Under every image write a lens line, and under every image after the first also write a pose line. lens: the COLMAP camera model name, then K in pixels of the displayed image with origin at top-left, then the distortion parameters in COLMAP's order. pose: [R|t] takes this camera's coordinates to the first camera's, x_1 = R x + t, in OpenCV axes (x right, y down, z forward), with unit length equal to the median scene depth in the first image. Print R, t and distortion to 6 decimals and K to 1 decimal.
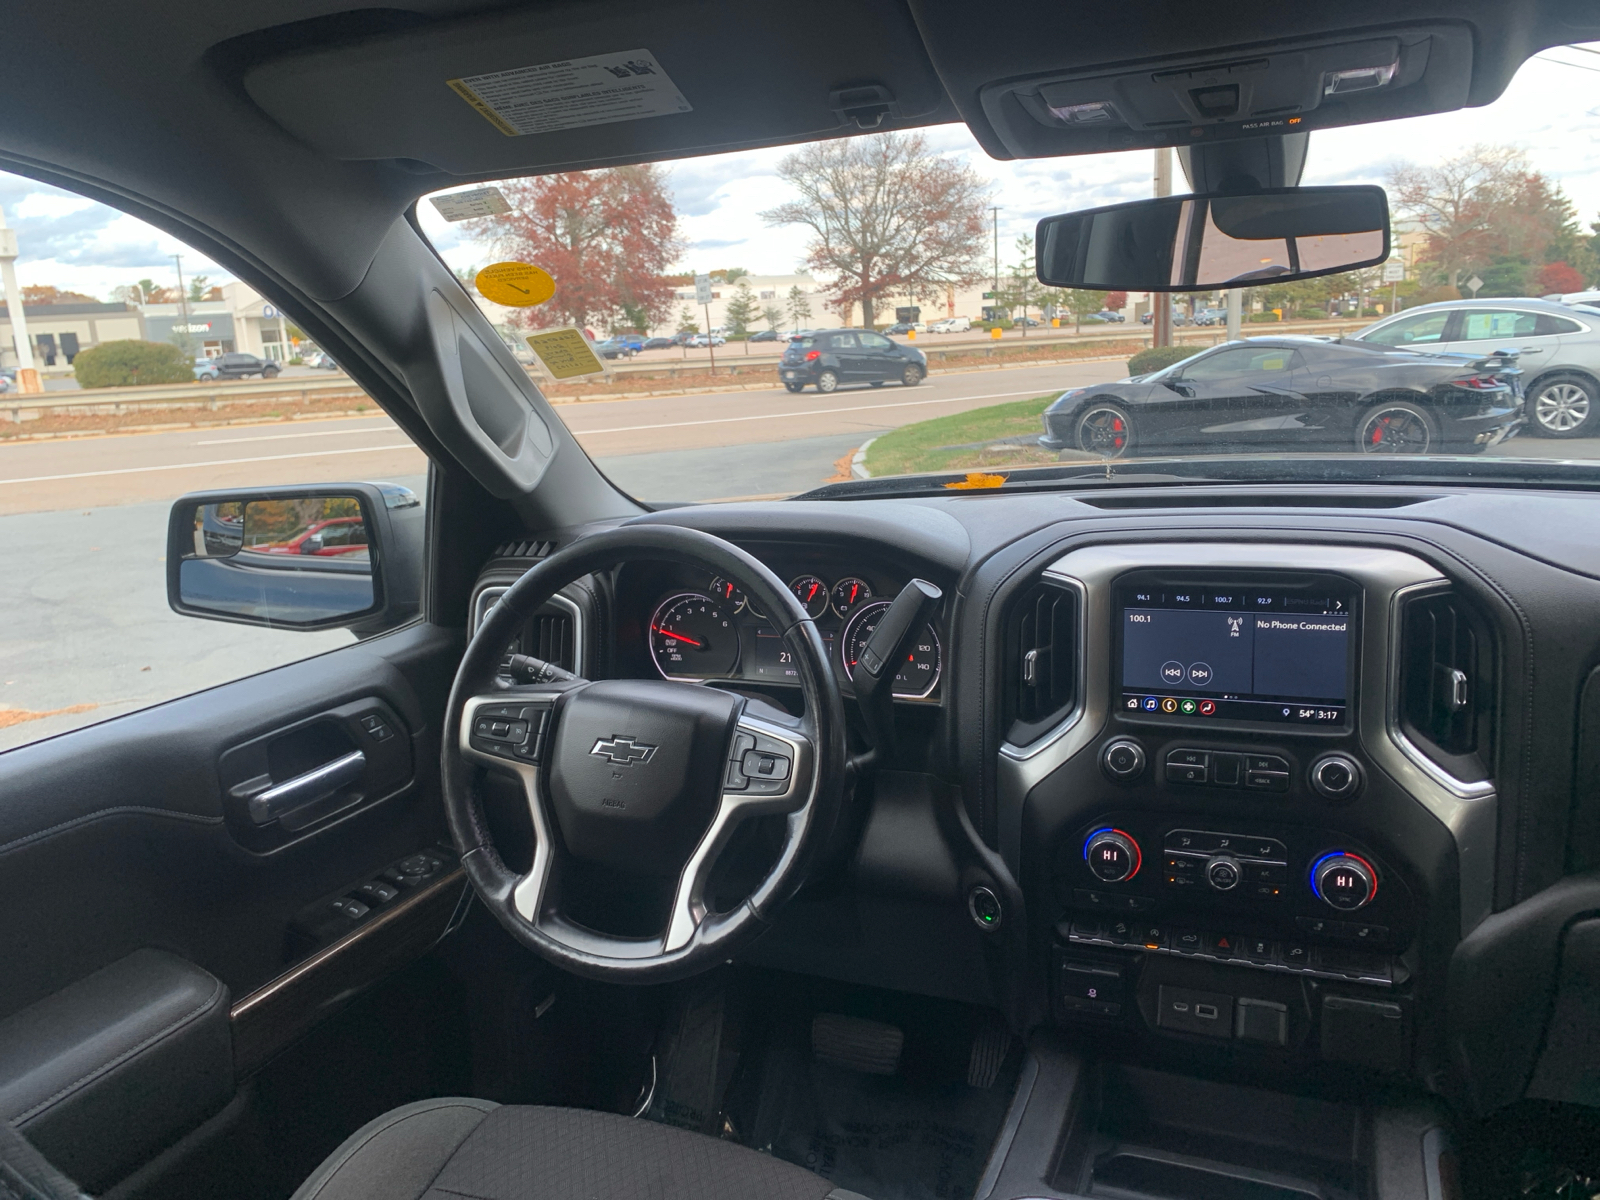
lens RADIAL K [[1204.7, 0, 783.4], [0, 1204.7, 594.4], [0, 0, 1]] dist [0.036335, -0.051700]
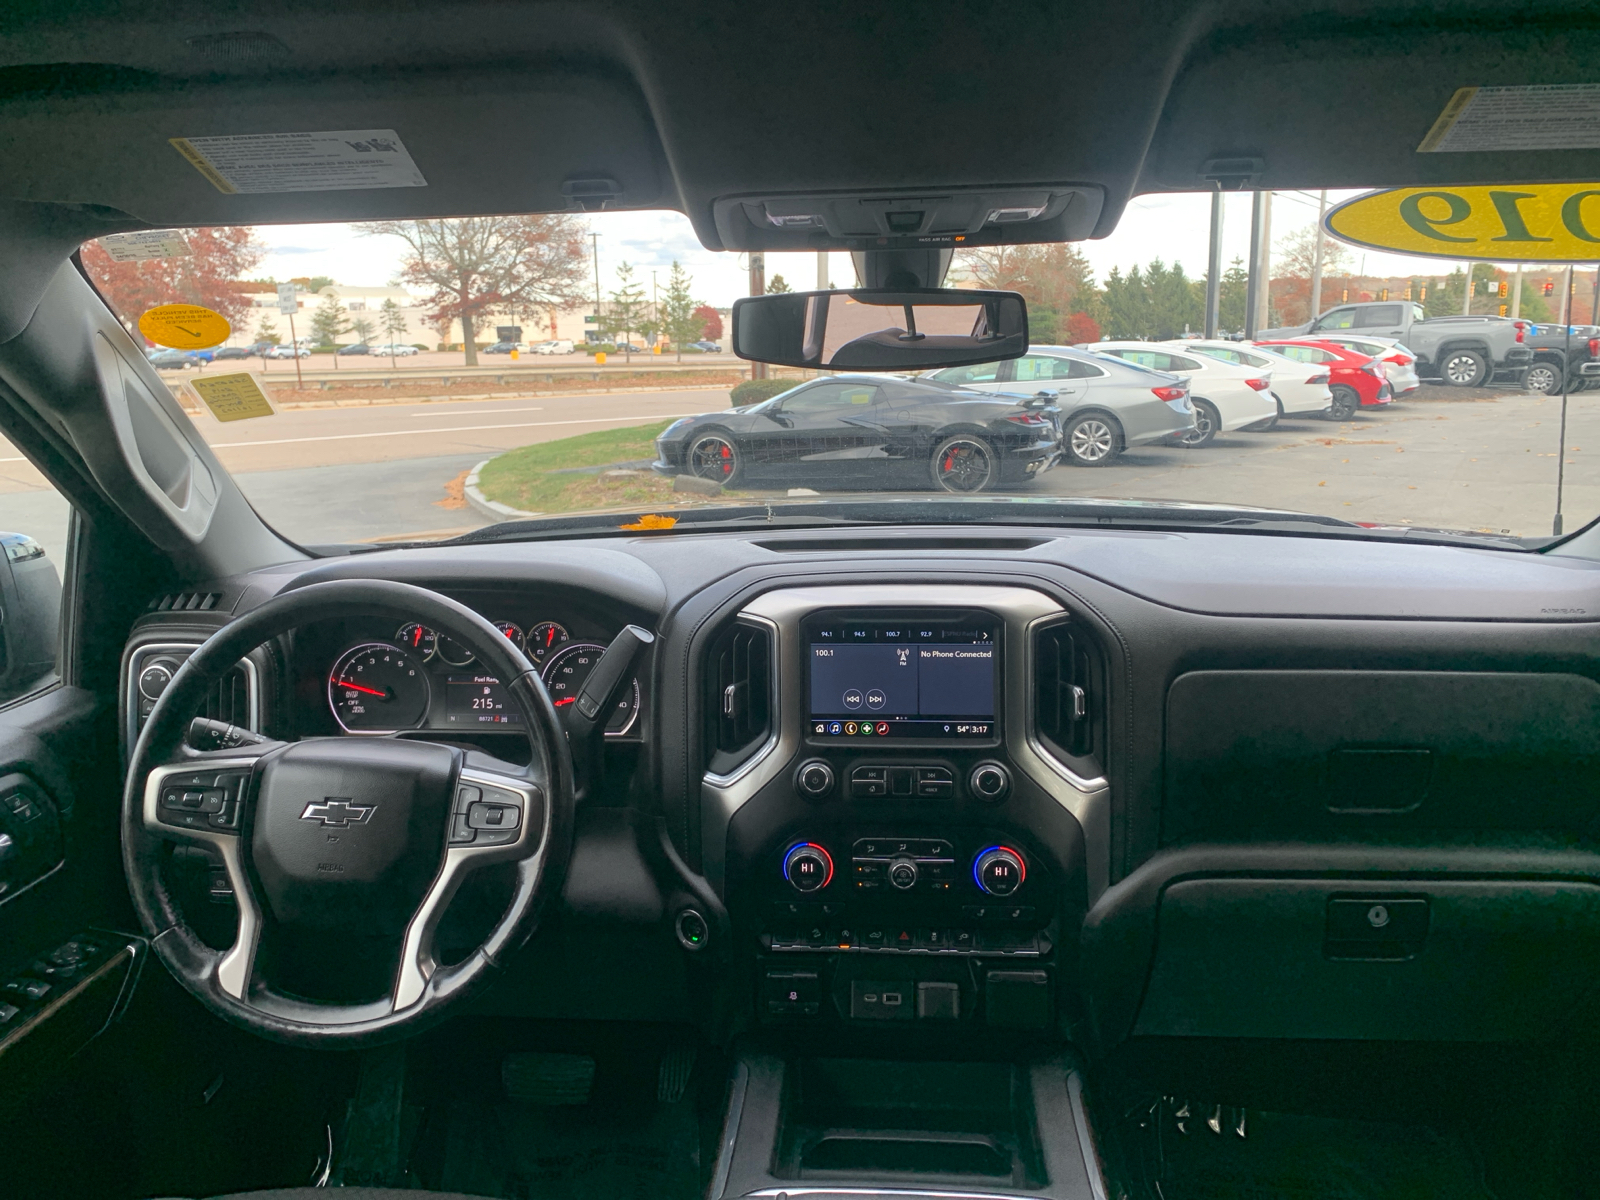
lens RADIAL K [[1204.7, 0, 783.6], [0, 1204.7, 588.6], [0, 0, 1]] dist [0.036335, -0.051700]
pose [[0.948596, -0.025281, 0.315477, -0.009960], [0.032351, 0.999329, -0.017194, -0.002386], [-0.314830, 0.026516, 0.948778, -0.005404]]
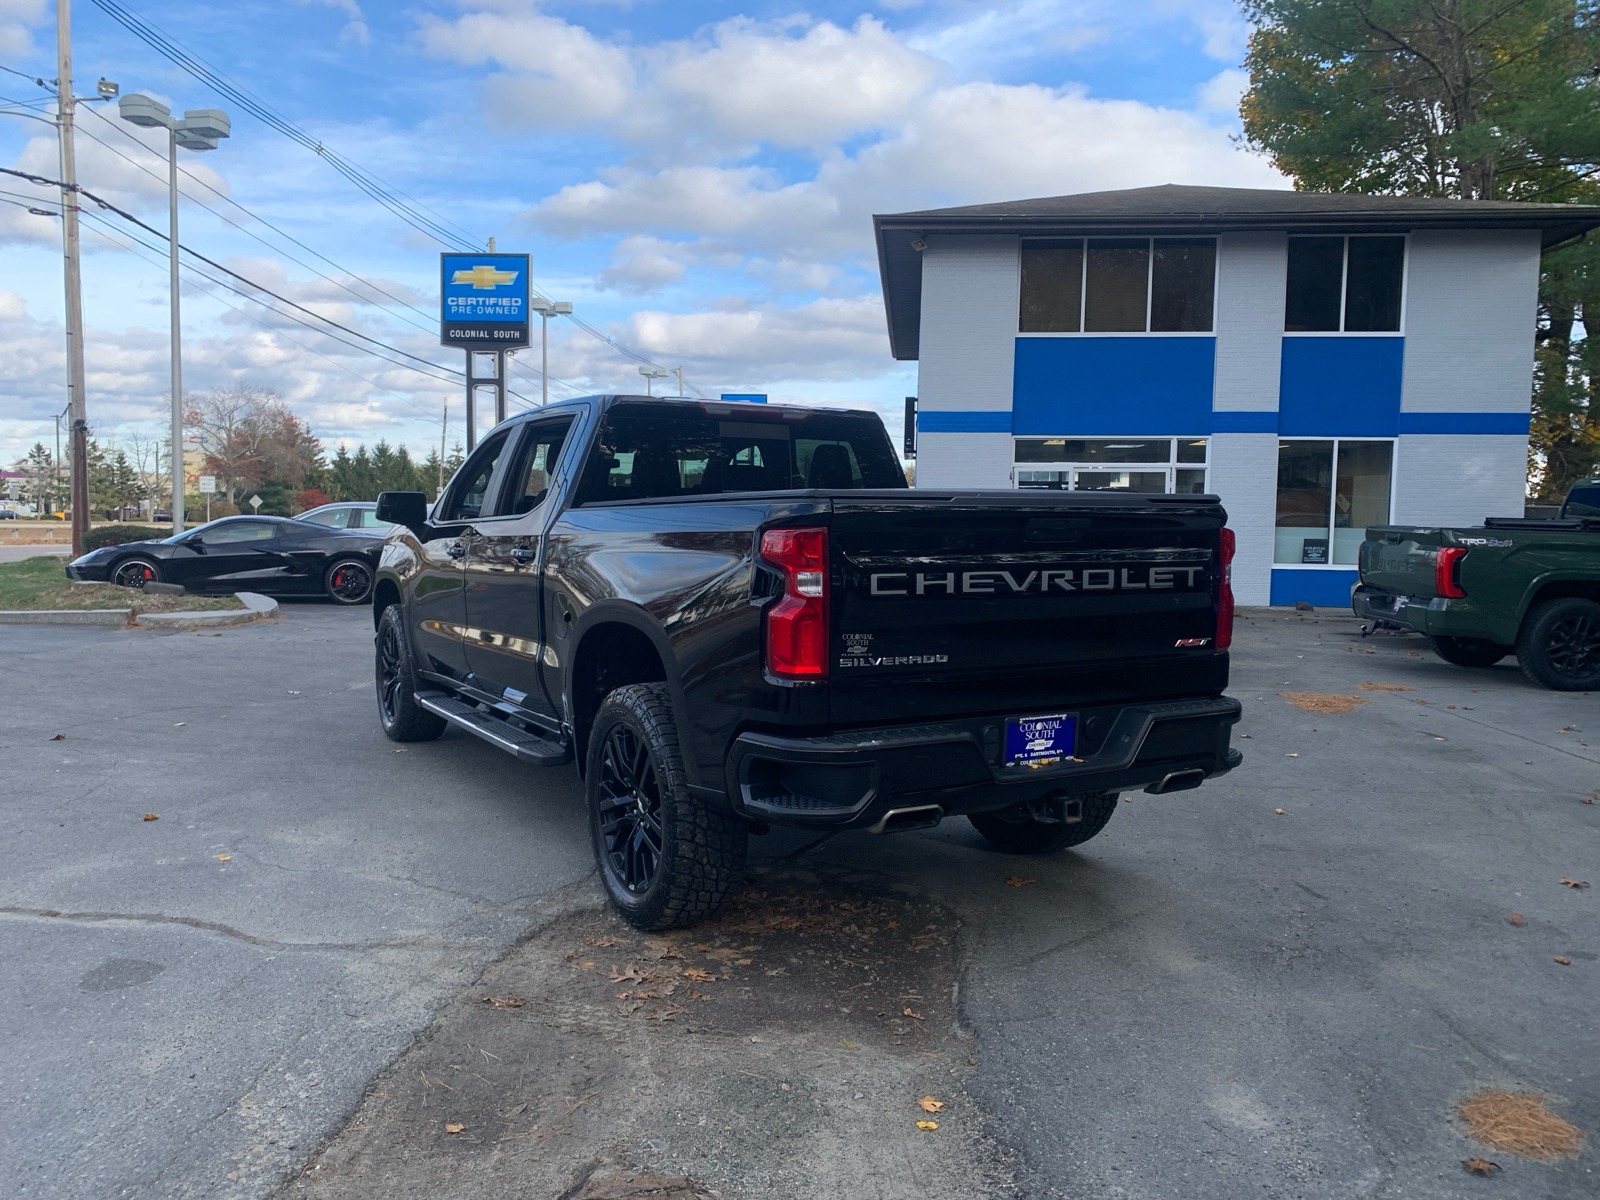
lens RADIAL K [[1204.7, 0, 795.3], [0, 1204.7, 611.8], [0, 0, 1]] dist [0.036335, -0.051700]
pose [[0.582142, -0.000557, 0.813087, -0.477025], [0.129293, 0.987339, -0.091893, 0.140237], [-0.802741, 0.158621, 0.574844, -0.397056]]
